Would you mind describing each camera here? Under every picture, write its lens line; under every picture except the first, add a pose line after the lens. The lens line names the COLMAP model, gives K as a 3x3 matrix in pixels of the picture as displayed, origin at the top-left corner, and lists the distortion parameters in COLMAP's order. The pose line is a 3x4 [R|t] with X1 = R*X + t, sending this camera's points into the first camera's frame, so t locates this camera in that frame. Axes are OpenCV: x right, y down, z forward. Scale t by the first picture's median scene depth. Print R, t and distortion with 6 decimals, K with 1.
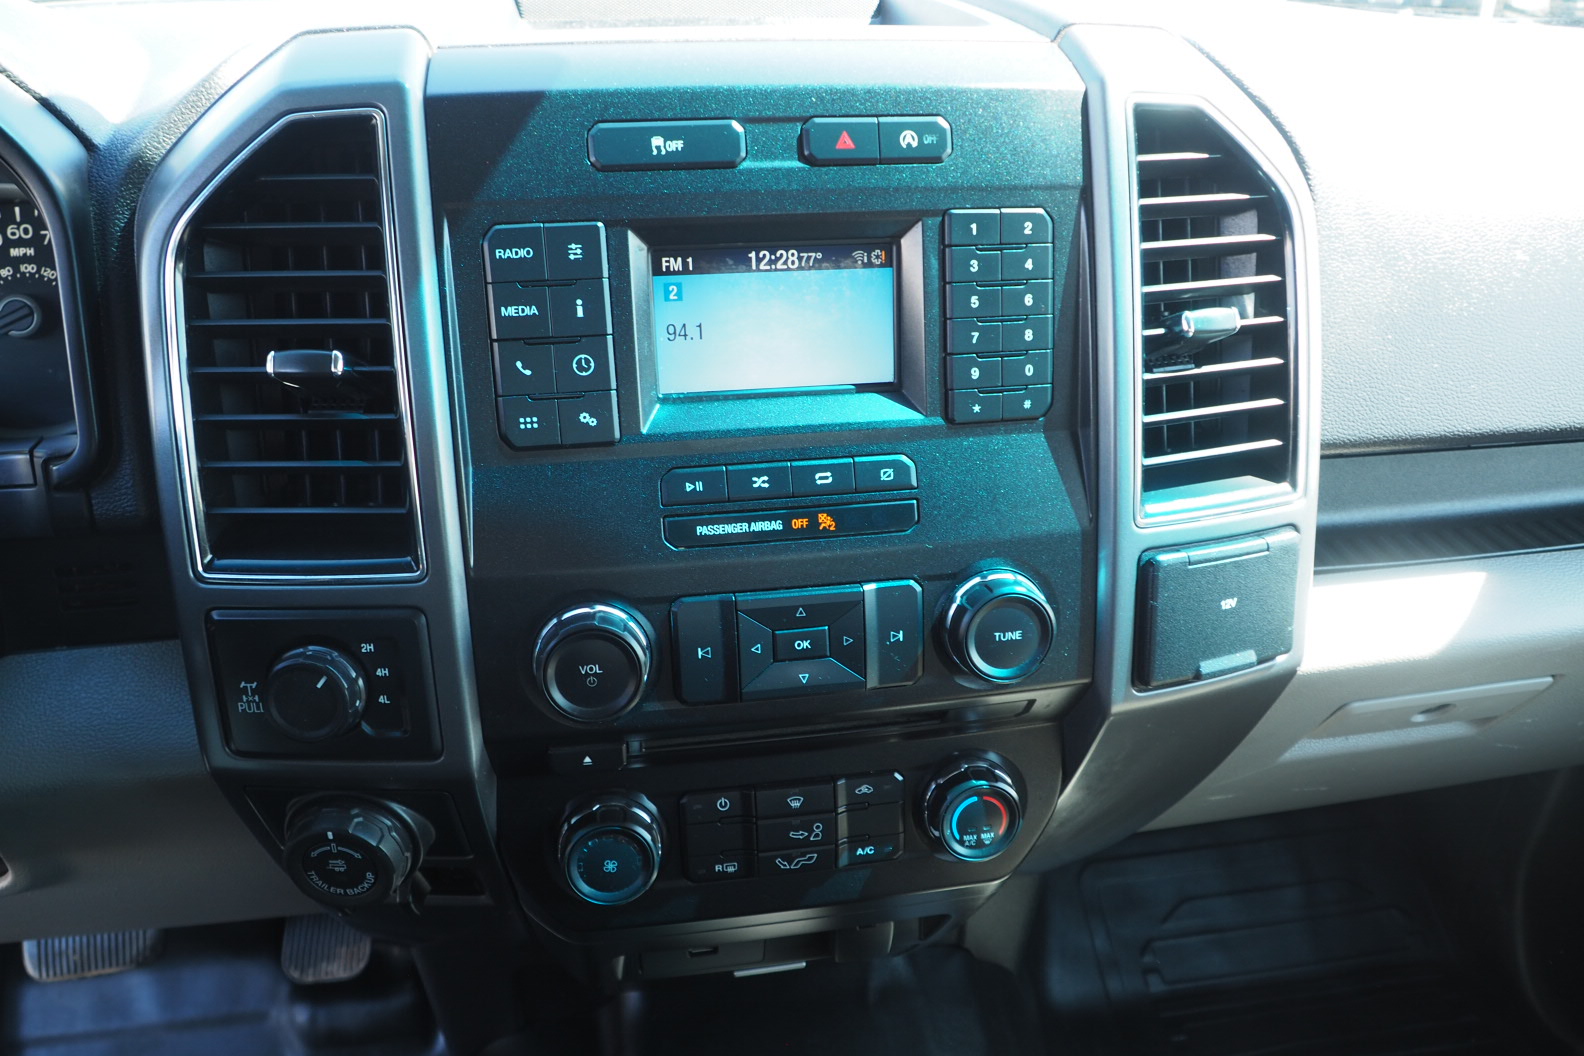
lens RADIAL K [[1119.9, 0, 783.6], [0, 1119.9, 540.1], [0, 0, 1]] dist [-0.024898, -0.002662]
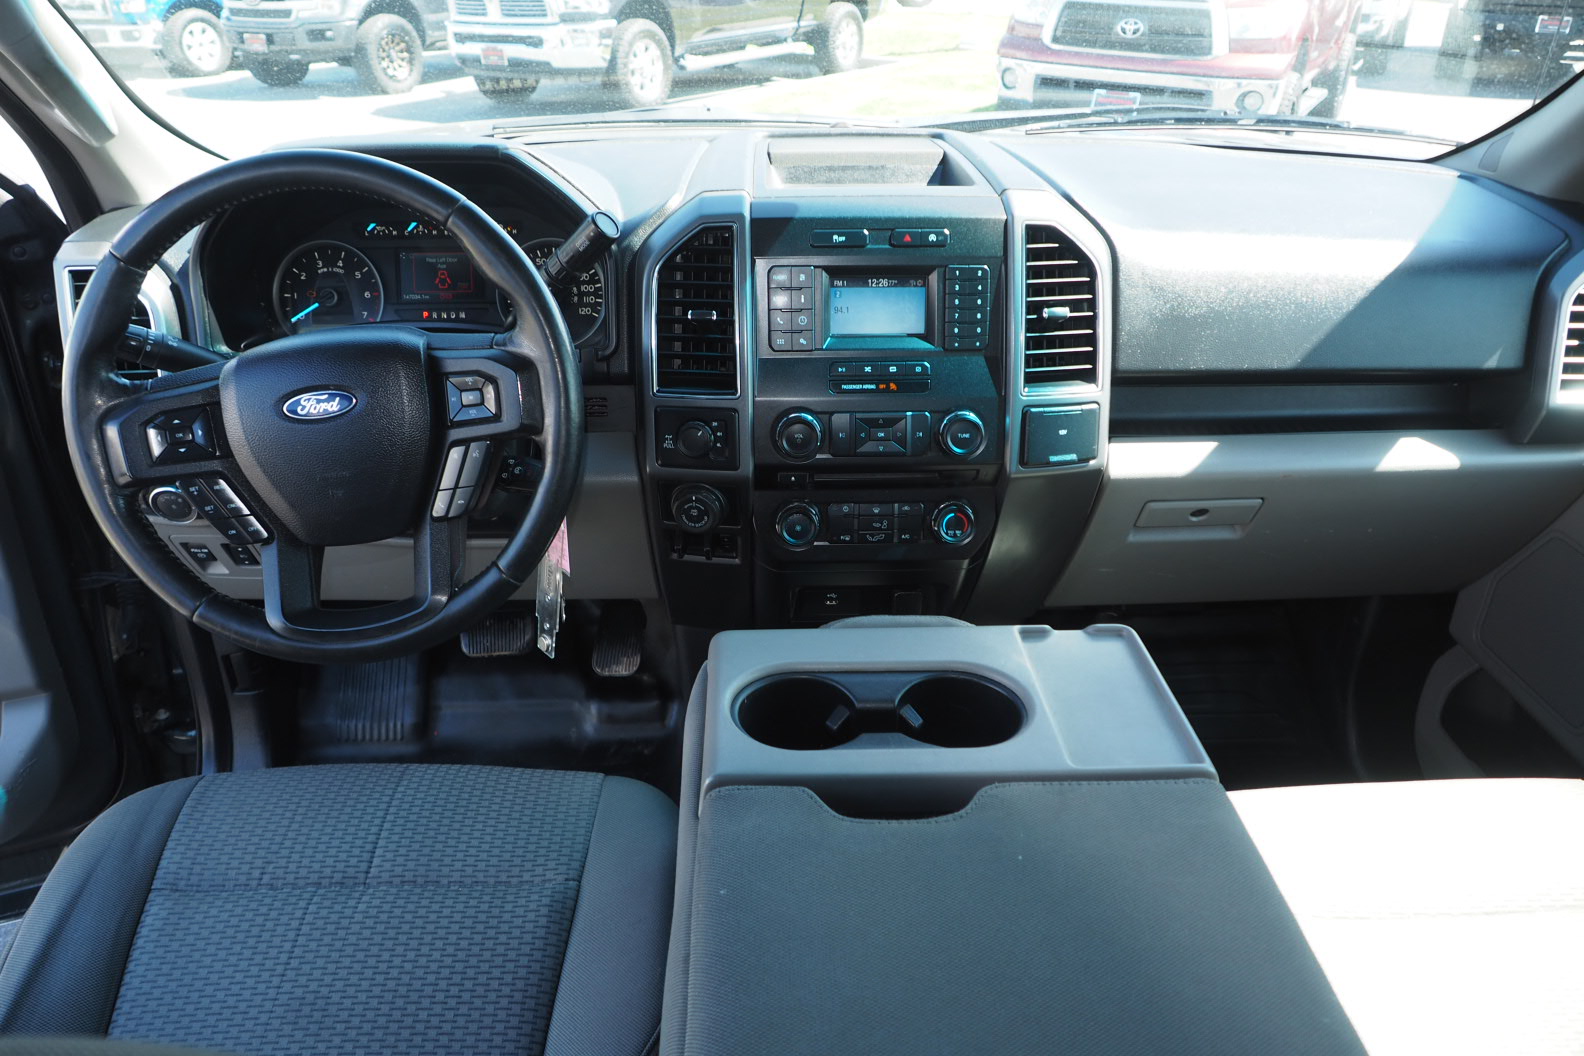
lens RADIAL K [[1126.7, 0, 790.9], [0, 1126.7, 534.9], [0, 0, 1]] dist [-0.016224, -0.002458]
pose [[0.992084, 0.055854, -0.112472, 0.112933], [-0.057508, 0.998279, -0.011515, 0.357301], [0.111635, 0.017892, 0.993588, -1.533093]]
